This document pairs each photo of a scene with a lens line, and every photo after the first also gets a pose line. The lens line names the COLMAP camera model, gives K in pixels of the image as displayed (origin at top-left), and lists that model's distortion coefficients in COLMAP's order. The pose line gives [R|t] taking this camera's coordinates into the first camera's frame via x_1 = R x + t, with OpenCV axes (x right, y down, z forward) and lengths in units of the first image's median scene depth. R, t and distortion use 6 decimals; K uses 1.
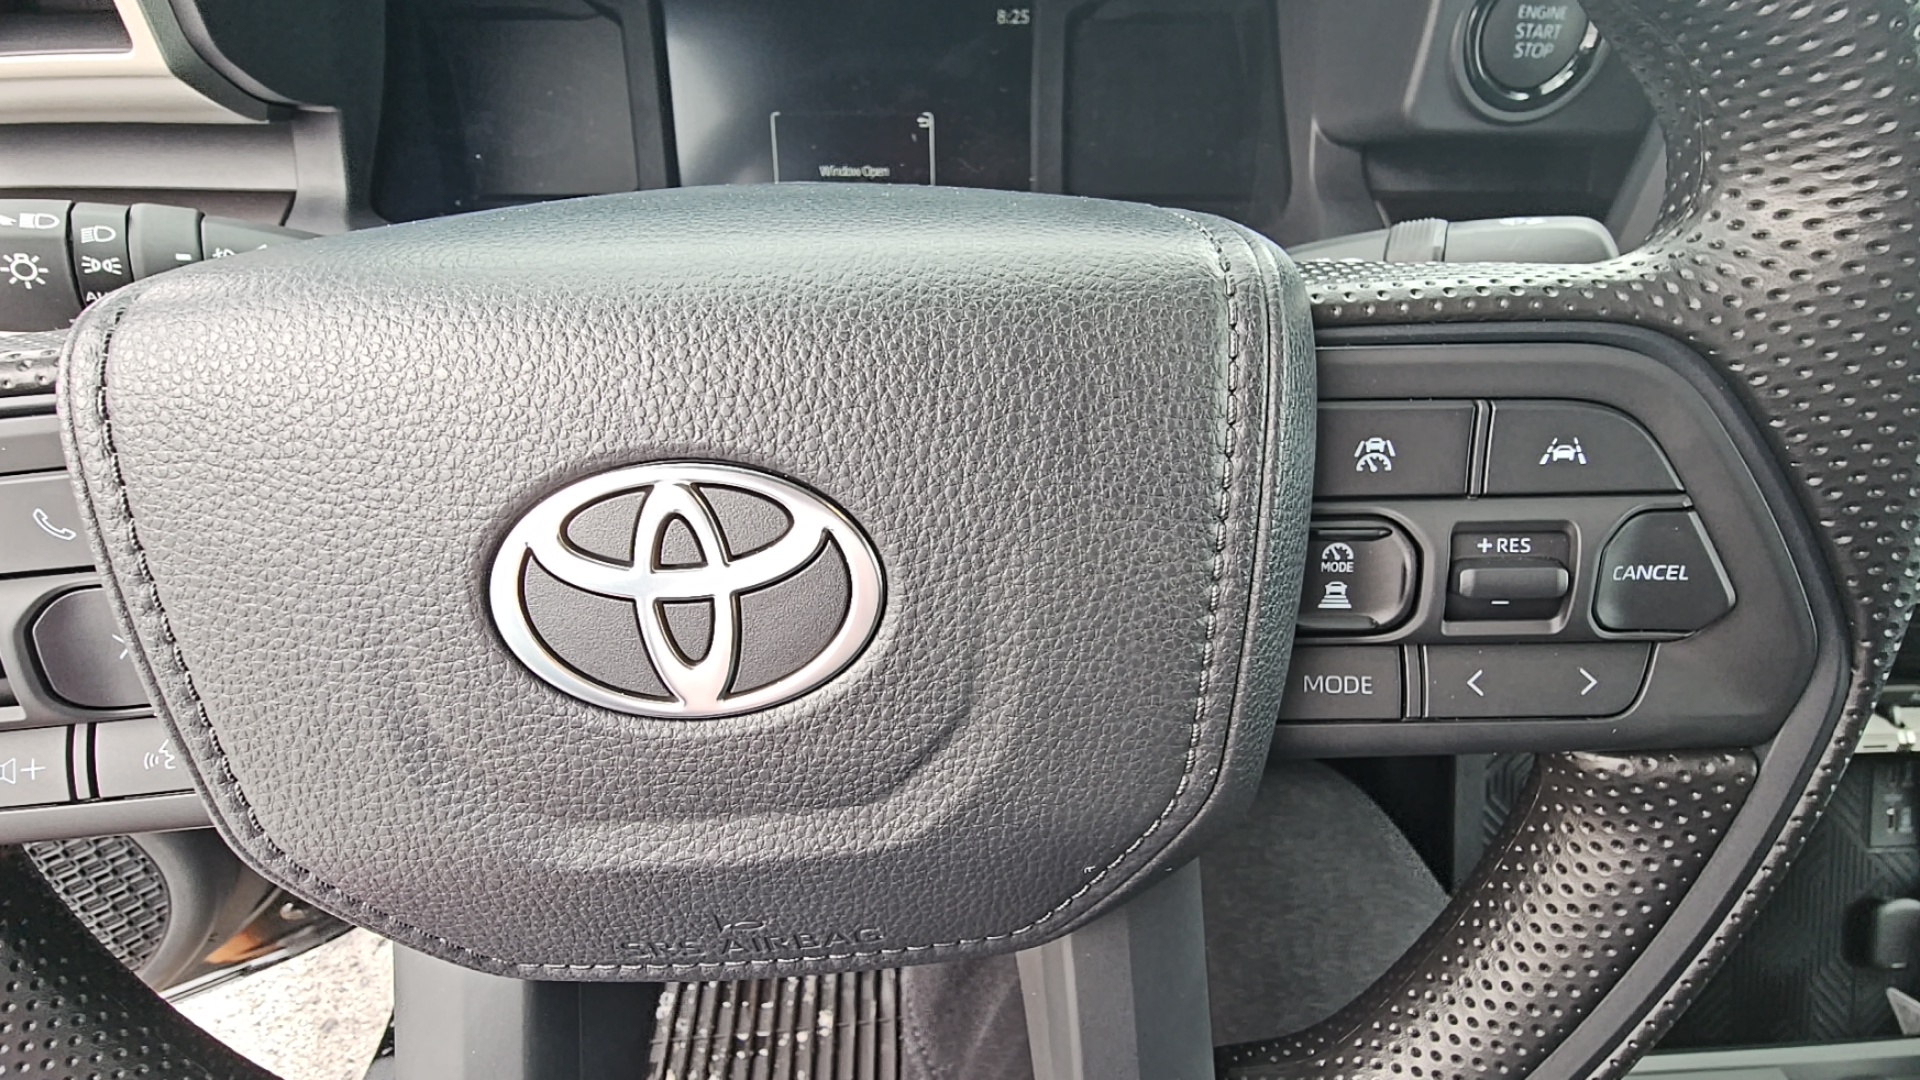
lens RADIAL K [[851.4, 0, 988.3], [0, 851.4, 544.5], [0, 0, 1]] dist [0.004117, -0.010385]
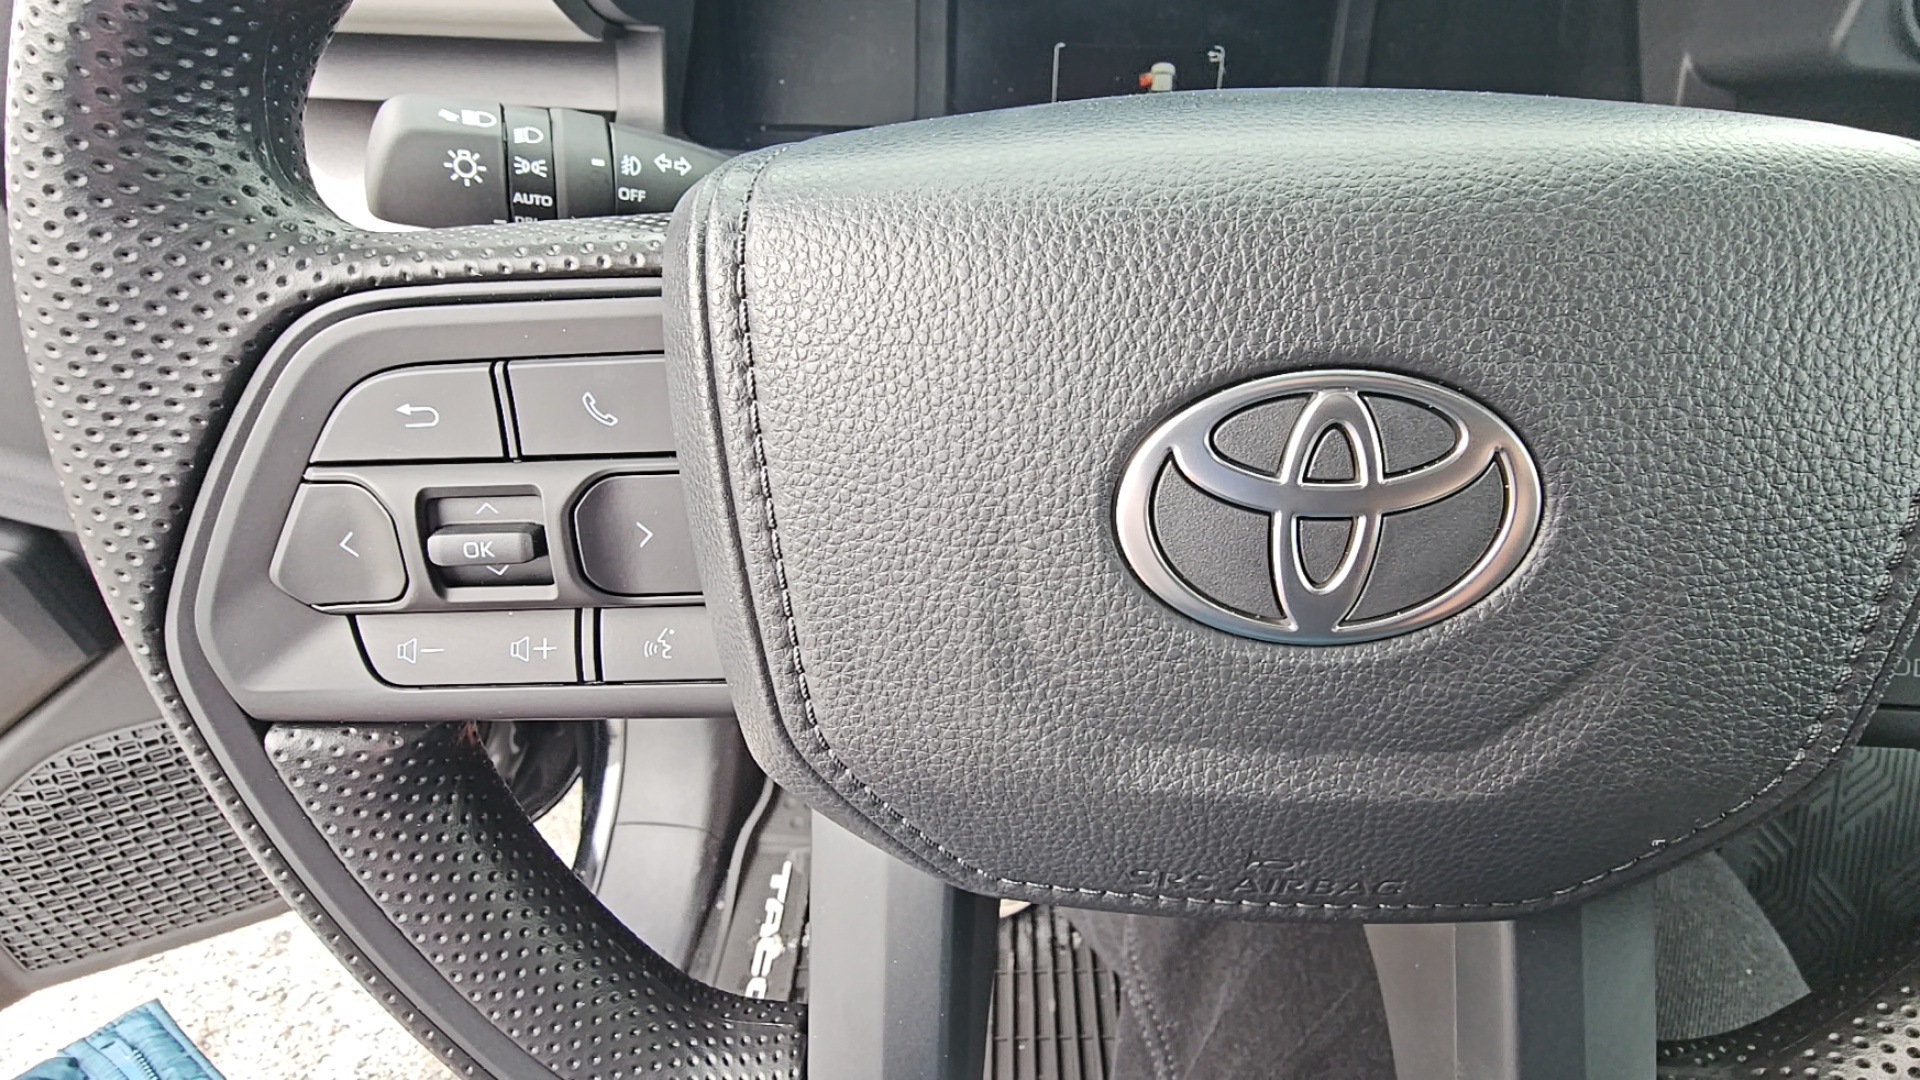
lens RADIAL K [[851.4, 0, 988.3], [0, 851.4, 544.5], [0, 0, 1]] dist [0.004117, -0.010385]
pose [[0.993003, 0.066389, -0.097661, -0.519871], [-0.062455, 0.997130, 0.042801, 0.063378], [0.100222, -0.036402, 0.994299, 0.022587]]
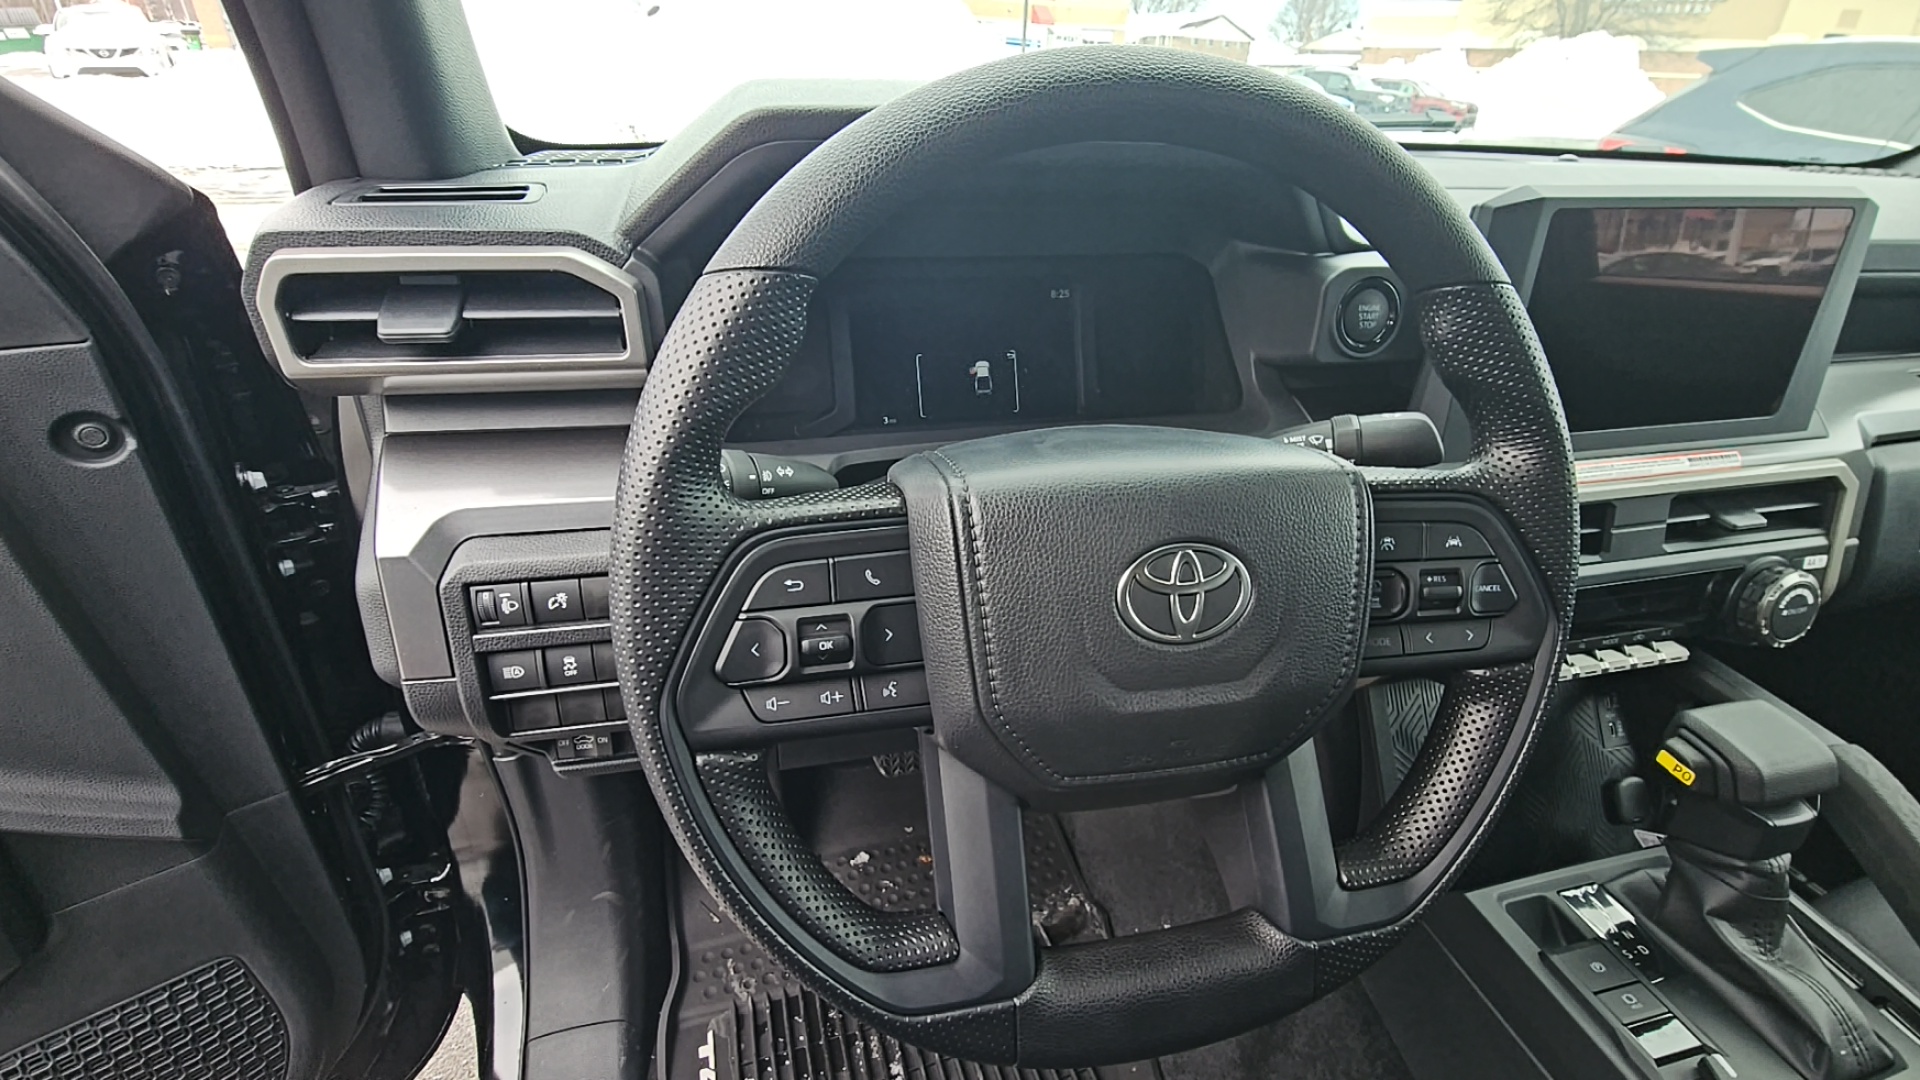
lens RADIAL K [[851.0, 0, 979.8], [0, 851.0, 546.3], [0, 0, 1]] dist [0.007800, -0.005397]
pose [[0.978113, -0.004621, 0.208024, -1.268170], [0.038070, 0.986852, -0.157081, 0.253442], [-0.204563, 0.161563, 0.965428, -1.203289]]
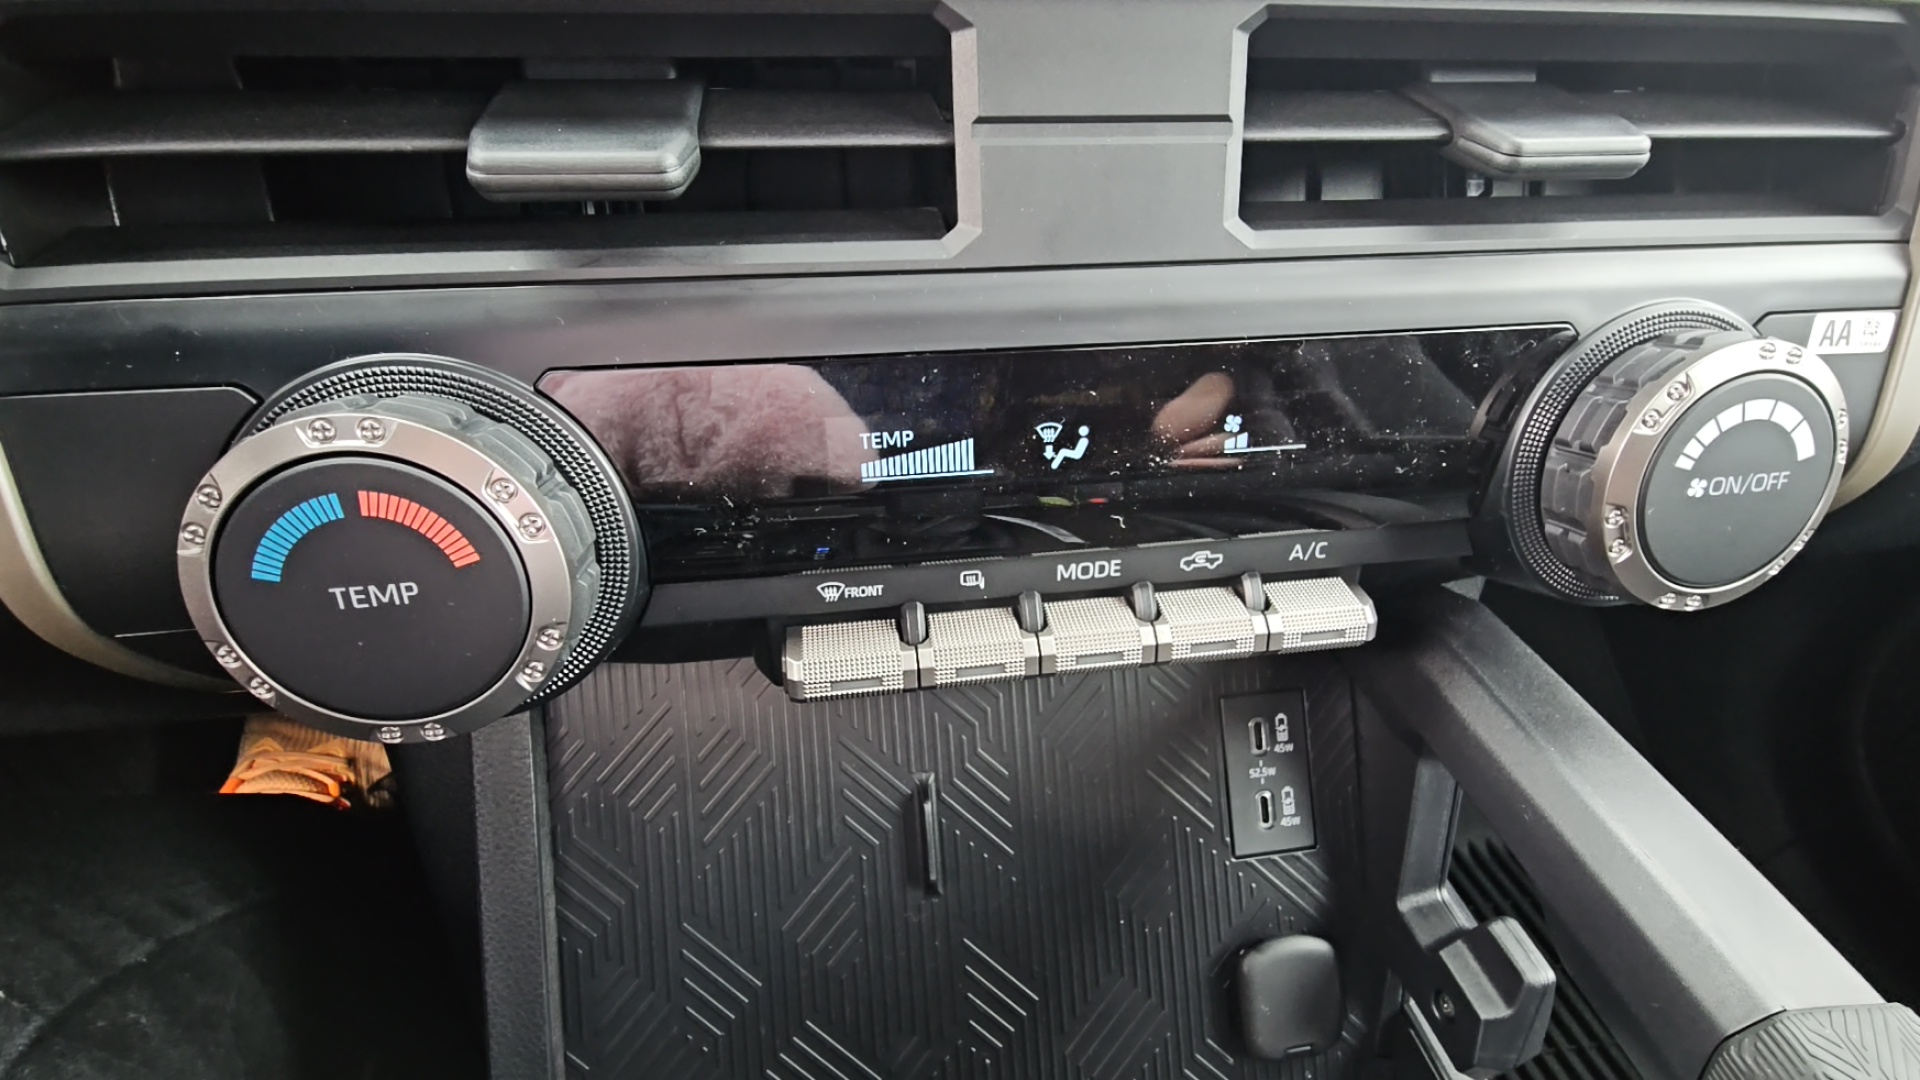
lens RADIAL K [[851.0, 0, 979.8], [0, 851.0, 546.3], [0, 0, 1]] dist [0.007800, -0.005397]
pose [[0.991806, 0.014129, 0.126970, 2.332029], [-0.002306, 0.995684, -0.092780, 0.256450], [-0.127733, 0.091727, 0.987558, 1.057745]]
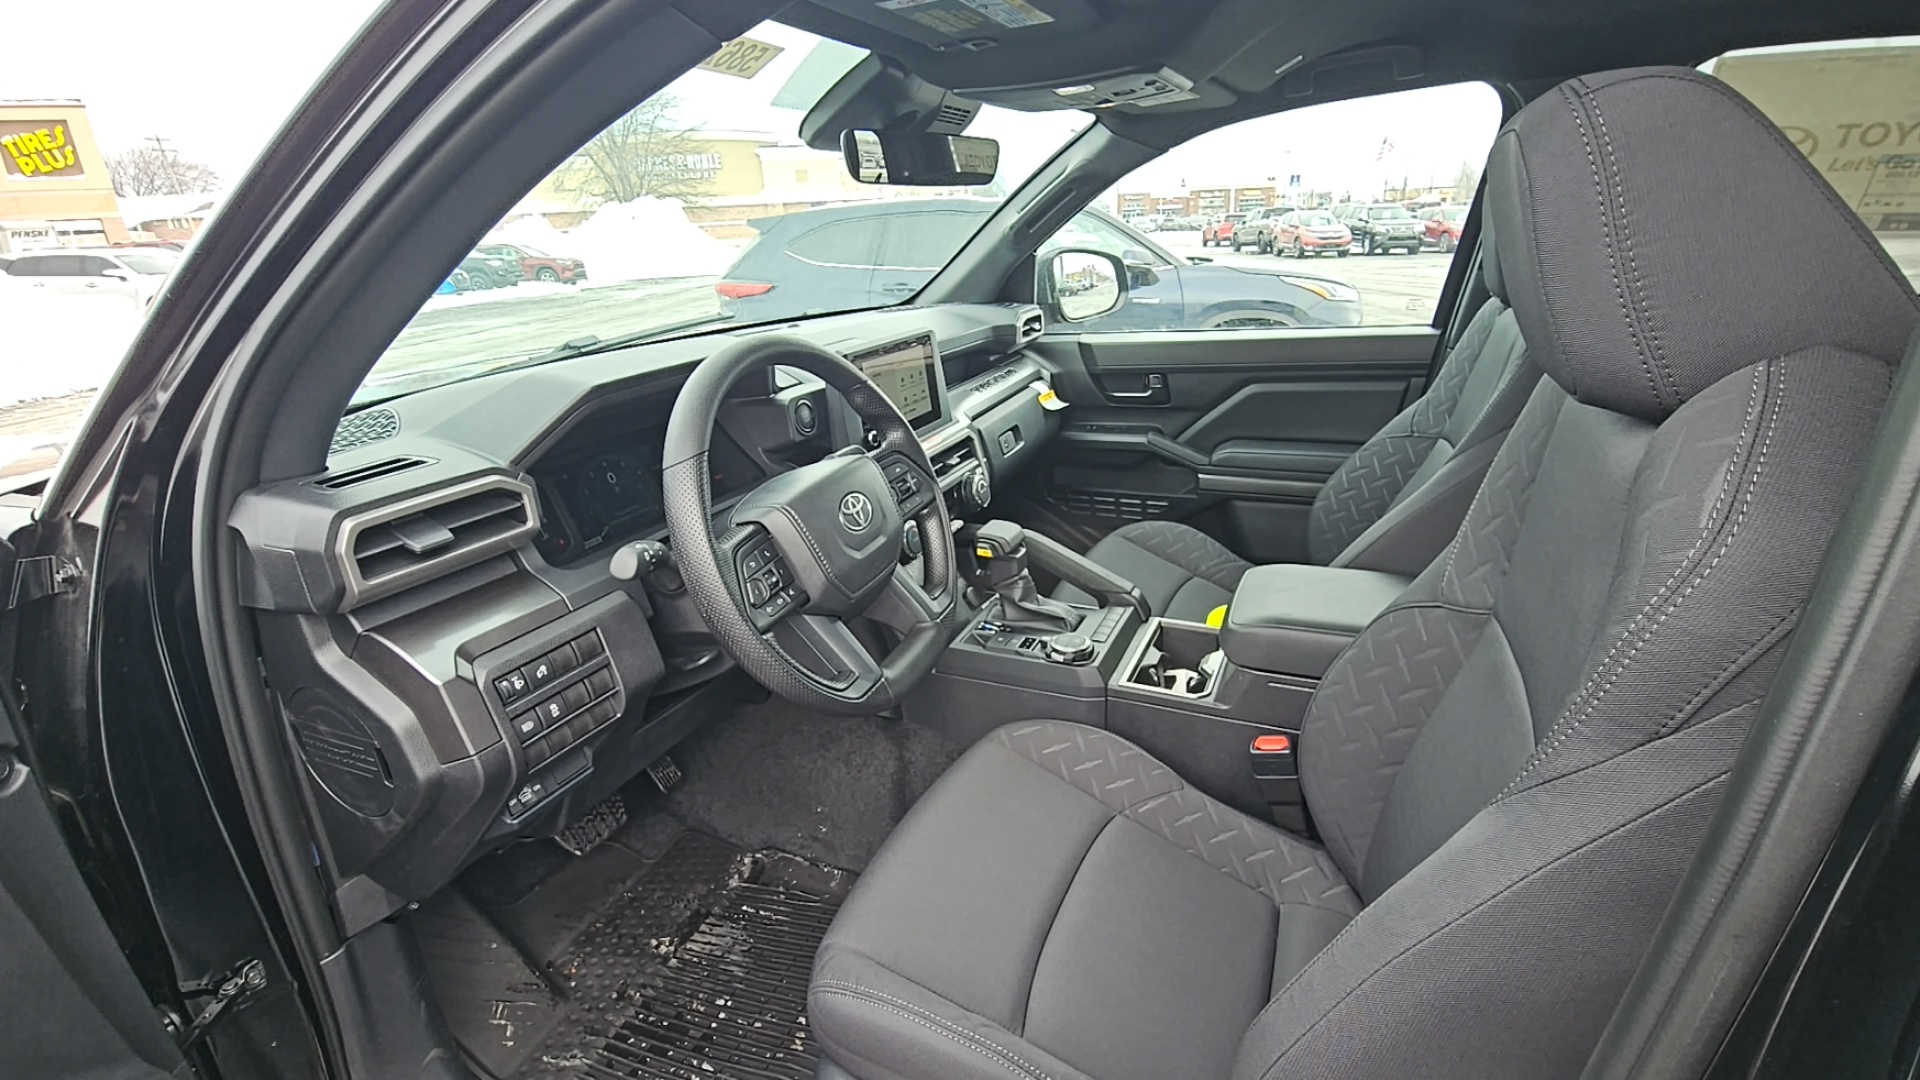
lens RADIAL K [[861.7, 0, 972.8], [0, 861.7, 536.0], [0, 0, 1]] dist [0.003097, 0.000139]
pose [[0.470205, -0.260130, 0.843350, -5.163398], [0.559818, 0.826643, -0.057147, 1.008907], [-0.682284, 0.498994, 0.534317, -2.944926]]
